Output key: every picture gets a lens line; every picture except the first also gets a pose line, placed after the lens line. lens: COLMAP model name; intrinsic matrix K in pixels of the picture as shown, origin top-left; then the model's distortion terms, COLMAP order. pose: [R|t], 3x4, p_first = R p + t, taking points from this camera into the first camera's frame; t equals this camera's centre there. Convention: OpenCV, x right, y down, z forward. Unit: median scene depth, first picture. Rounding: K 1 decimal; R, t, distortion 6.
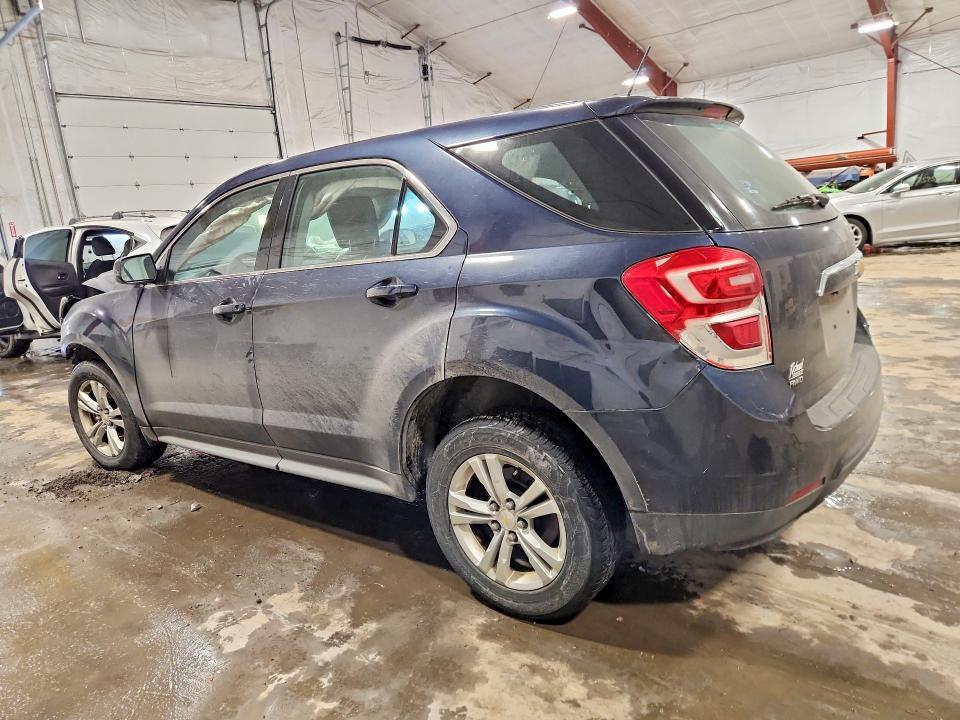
lens RADIAL K [[670.1, 0, 492.6], [0, 670.1, 361.0], [0, 0, 1]] dist [0.006783, 0.003581]
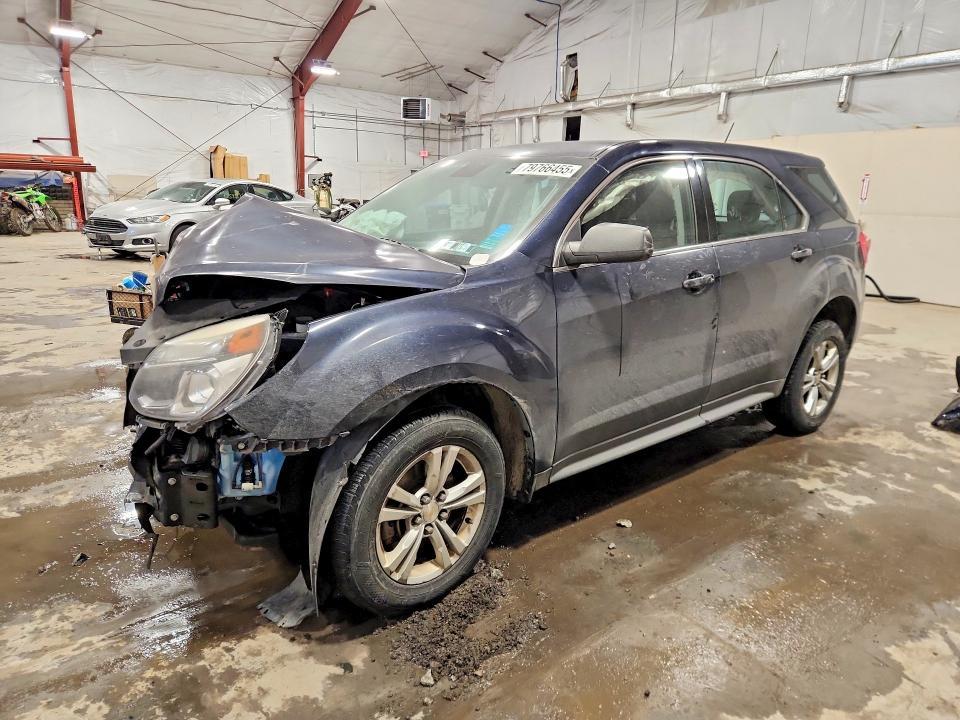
lens RADIAL K [[670.1, 0, 492.6], [0, 670.1, 361.0], [0, 0, 1]] dist [0.006783, 0.003581]
pose [[0.200649, -0.143919, 0.969034, -1.442619], [0.170143, 0.979238, 0.110204, -0.119100], [-0.964775, 0.142762, 0.220970, 1.080484]]
